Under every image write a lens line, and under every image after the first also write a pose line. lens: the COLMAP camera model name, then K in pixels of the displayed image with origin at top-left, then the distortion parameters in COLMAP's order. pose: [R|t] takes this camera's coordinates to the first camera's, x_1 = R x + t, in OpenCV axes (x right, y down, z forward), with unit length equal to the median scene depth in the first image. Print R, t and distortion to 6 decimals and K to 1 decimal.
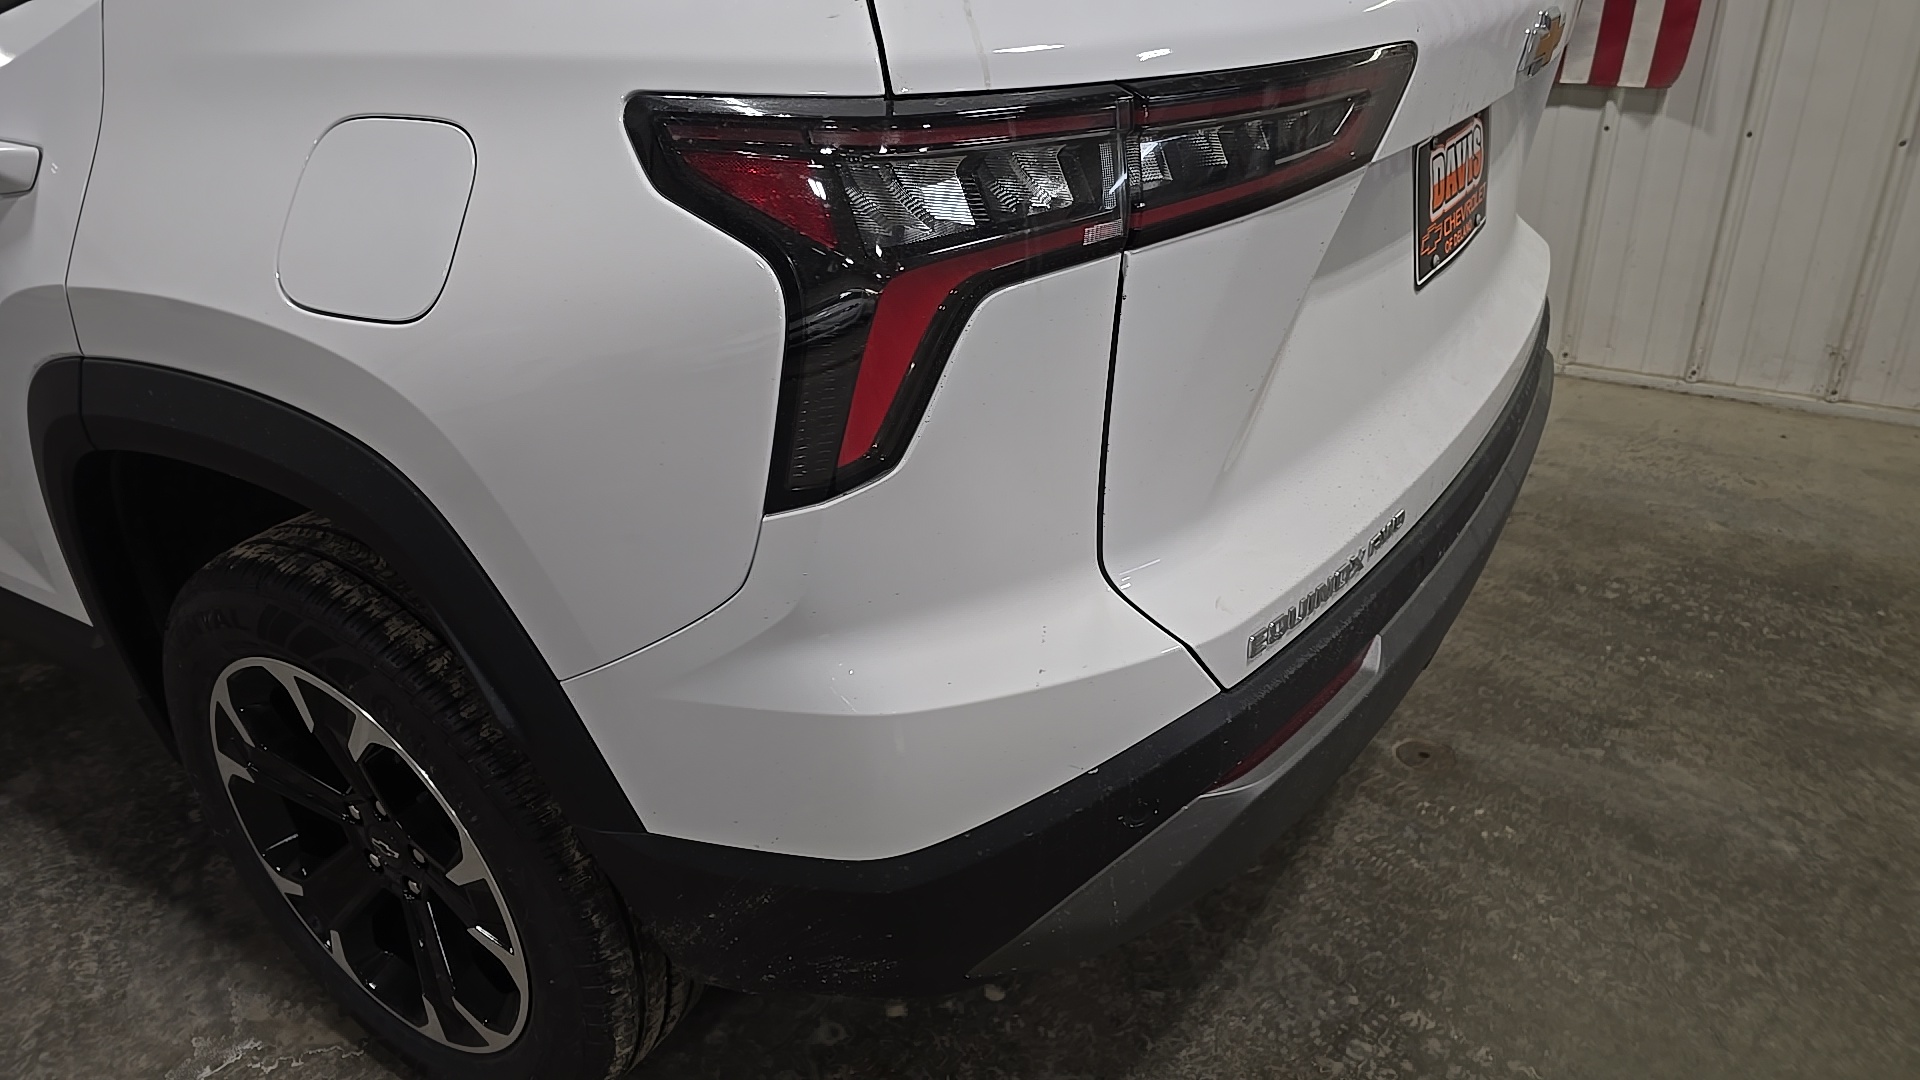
lens RADIAL K [[1298.8, 0, 949.8], [0, 1298.8, 546.7], [0, 0, 1]] dist [0.063603, -0.062249]
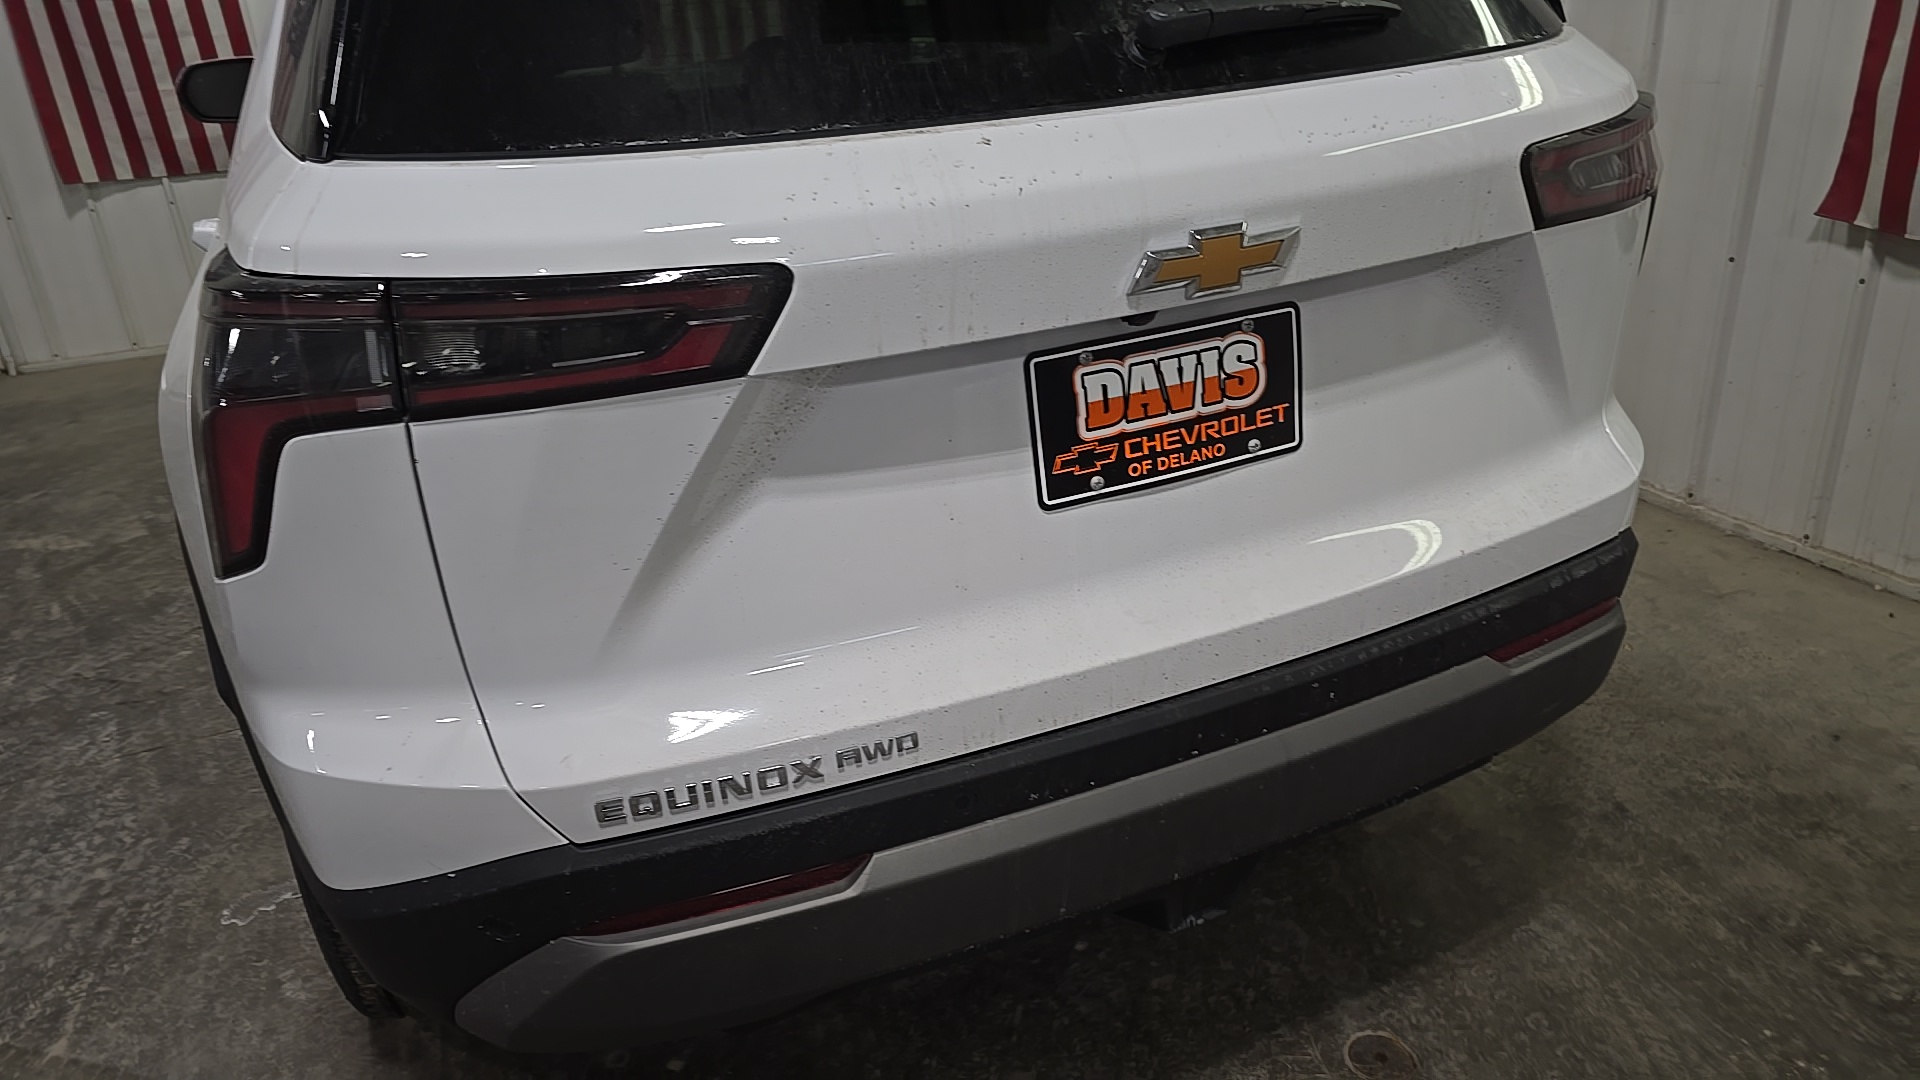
lens RADIAL K [[1298.8, 0, 949.8], [0, 1298.8, 546.7], [0, 0, 1]] dist [0.063603, -0.062249]
pose [[0.832889, 0.214169, -0.510321, 0.745698], [-0.233467, 0.971993, 0.026882, -0.173033], [0.501786, 0.096754, 0.859564, 0.176528]]
